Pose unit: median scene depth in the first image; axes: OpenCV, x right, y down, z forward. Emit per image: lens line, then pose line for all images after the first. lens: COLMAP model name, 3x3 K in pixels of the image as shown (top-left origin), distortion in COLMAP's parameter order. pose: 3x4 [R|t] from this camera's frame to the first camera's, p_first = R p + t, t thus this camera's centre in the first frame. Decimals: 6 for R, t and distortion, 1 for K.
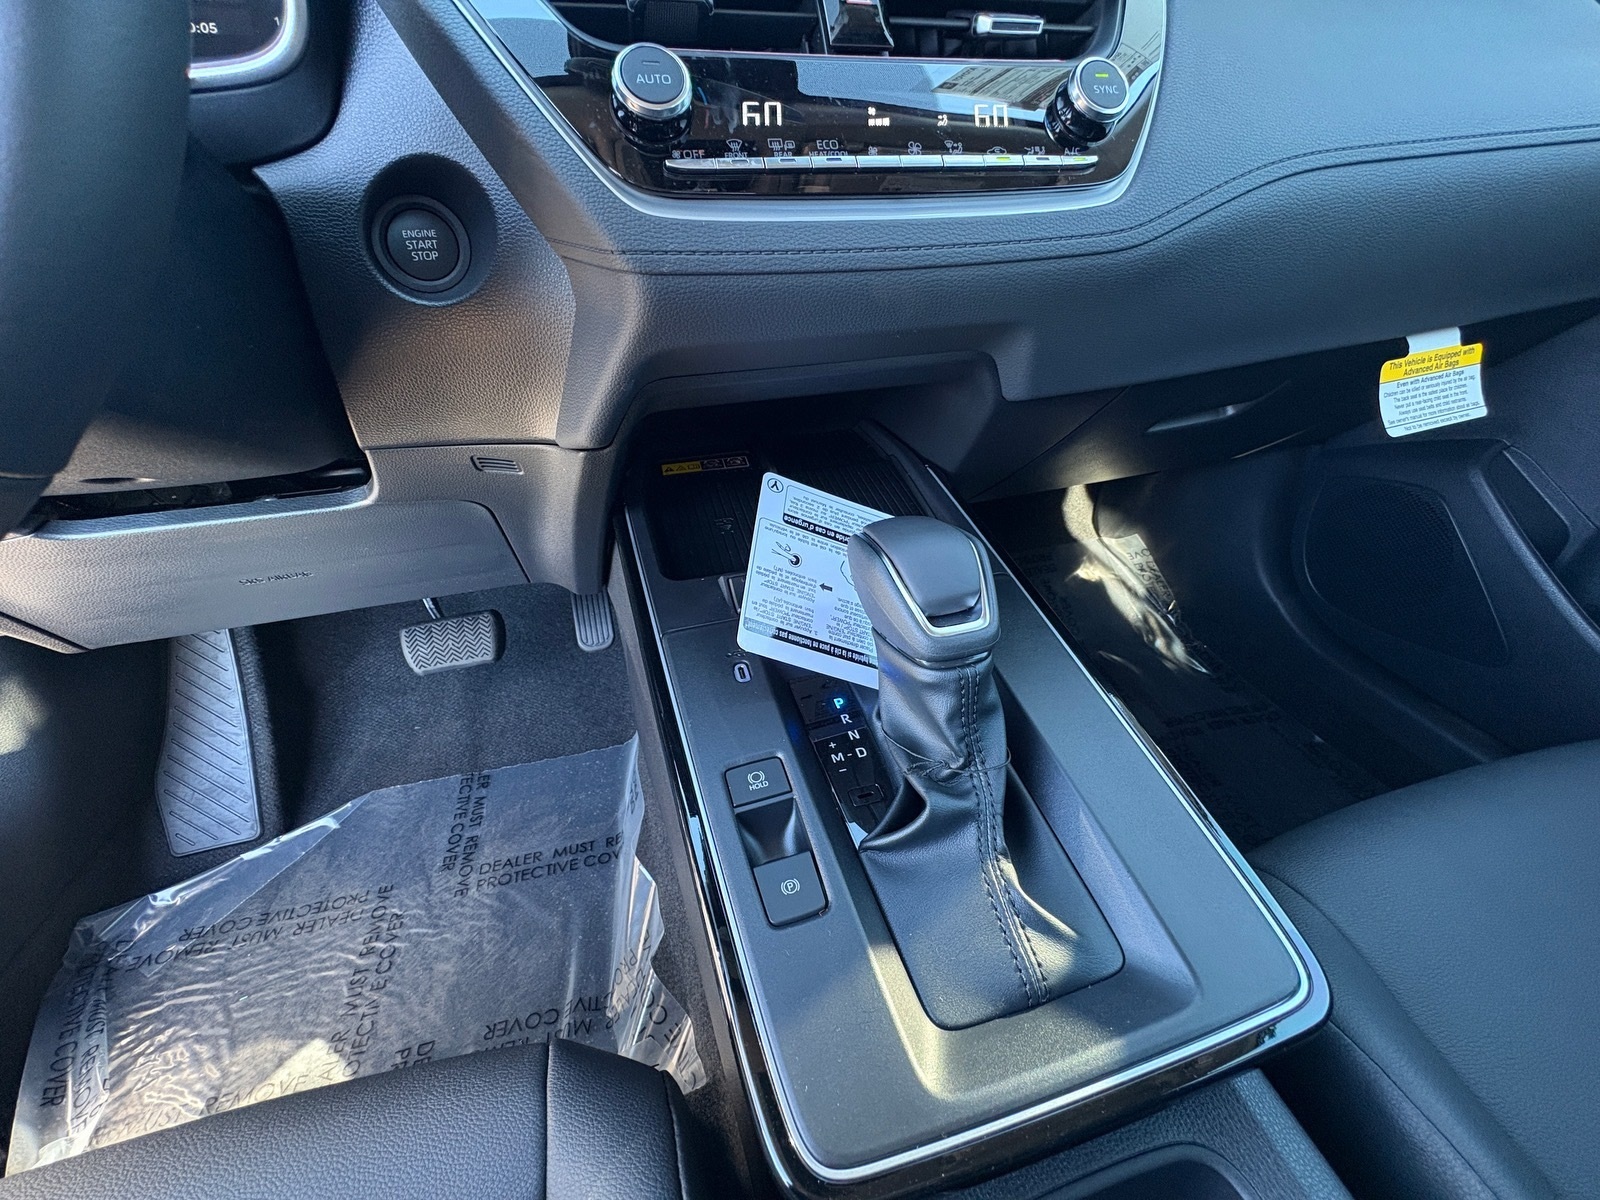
lens RADIAL K [[640.9, 0, 796.6], [0, 640.9, 597.1], [0, 0, 1]] dist [0.000238, 0.000082]
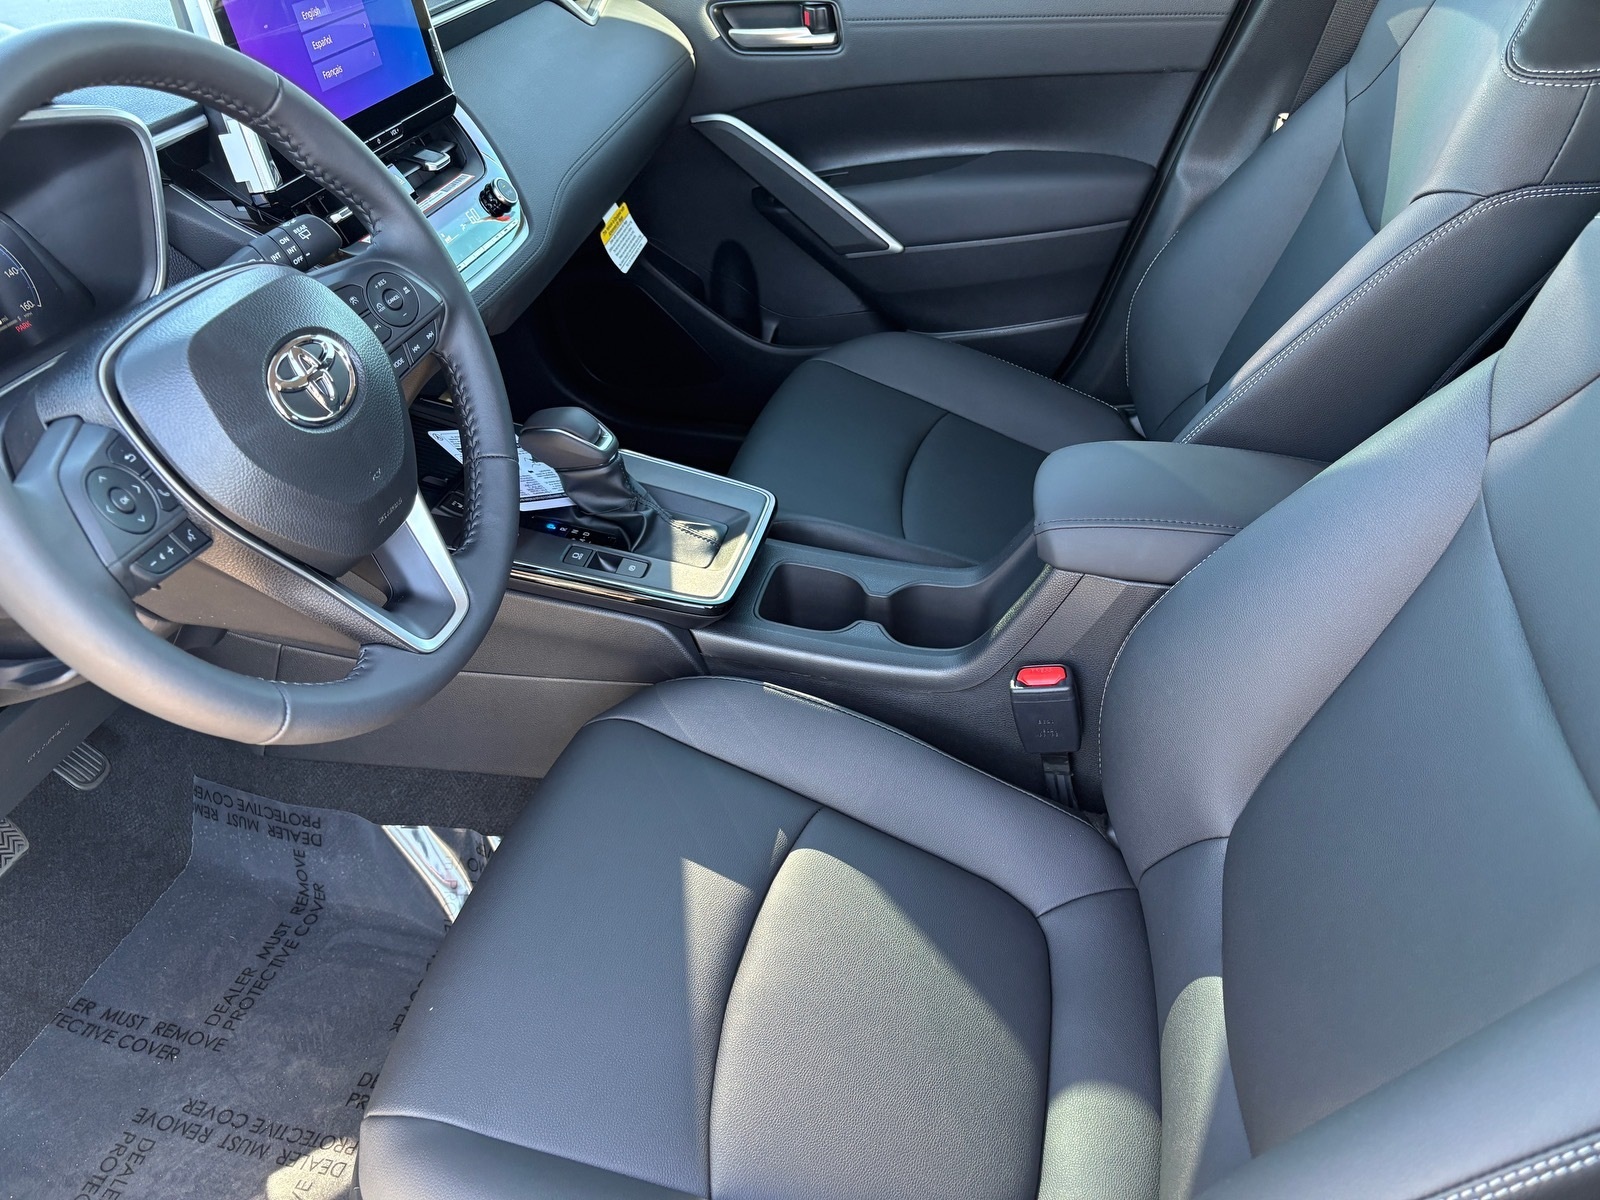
lens RADIAL K [[1228.7, 0, 801.7], [0, 1228.7, 605.0], [0, 0, 1]] dist [0.017177, -0.001809]
pose [[0.479614, -0.505596, 0.717177, -1.559333], [0.478868, 0.835690, 0.268901, -0.171588], [-0.735293, 0.214465, 0.642922, -1.186175]]
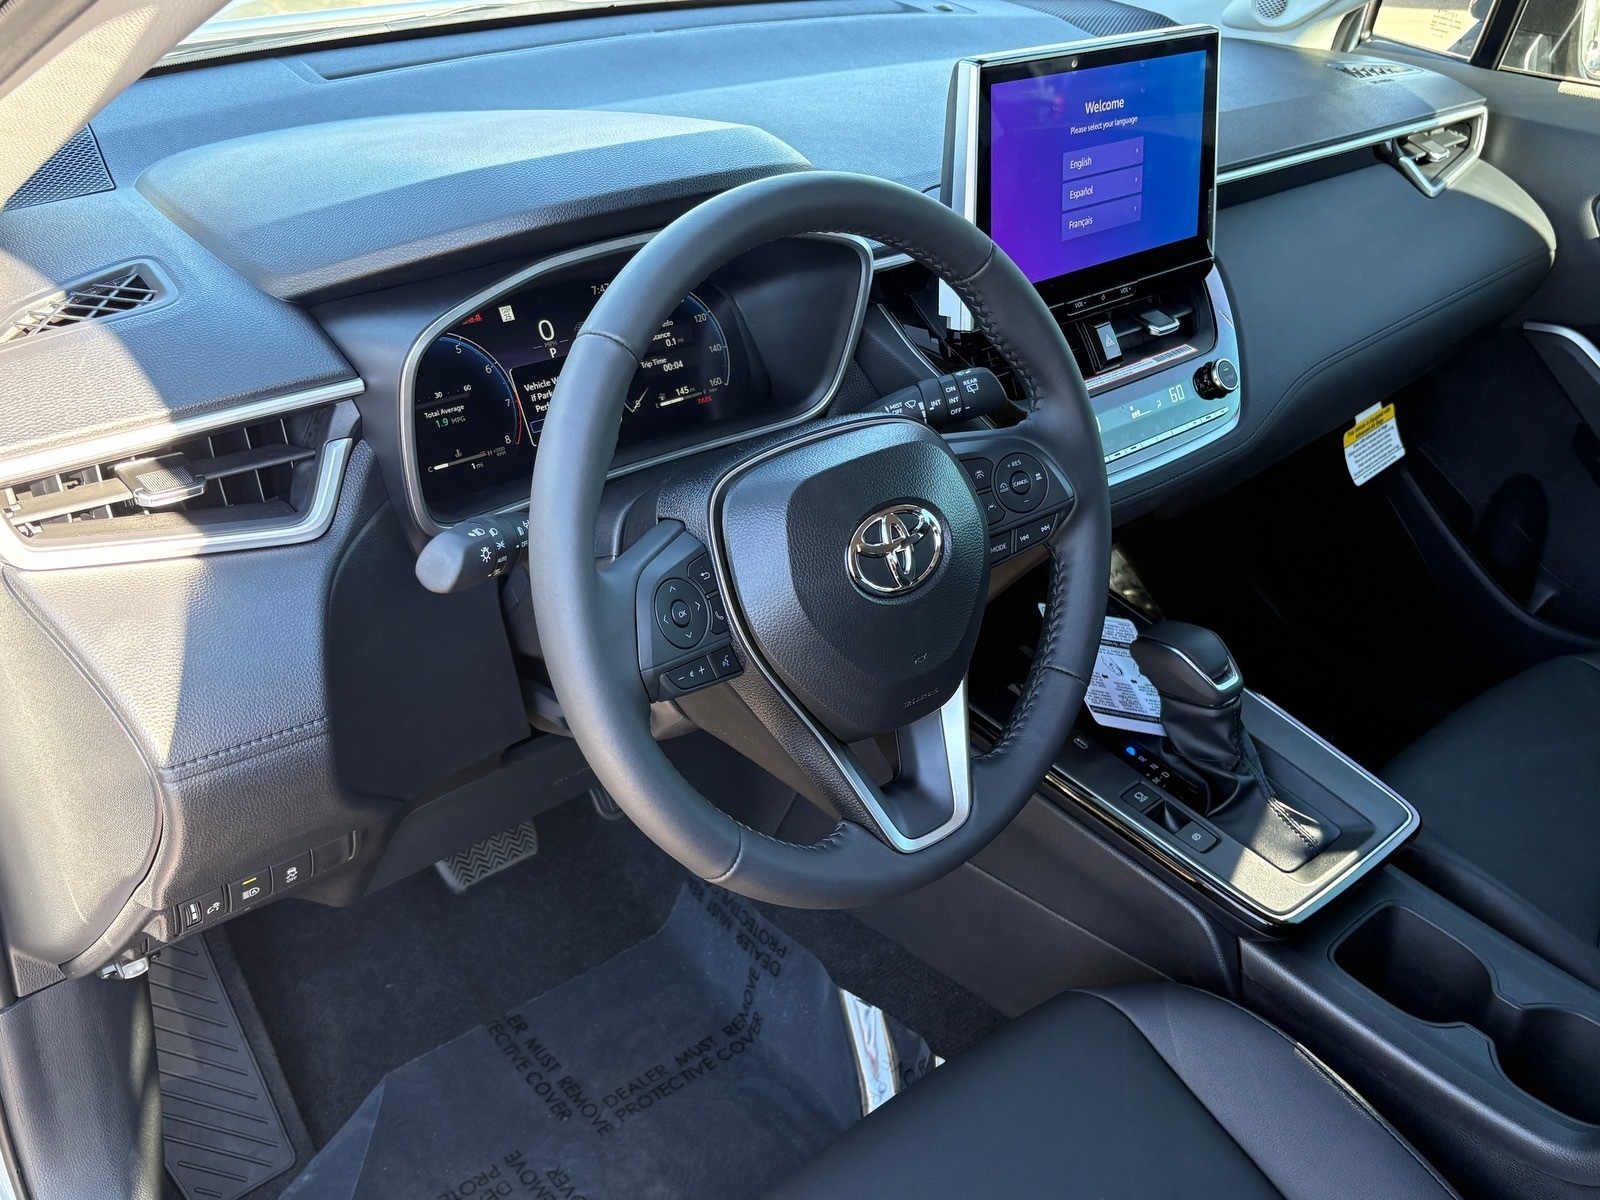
lens RADIAL K [[1516.8, 0, 800.0], [0, 1516.8, 600.0], [0, 0, 1]] dist [0.154842, -0.436532]
pose [[0.890816, -0.174039, 0.419710, -1.503880], [0.191328, 0.981526, 0.000918, -0.242611], [-0.412116, 0.079485, 0.907658, -1.418732]]
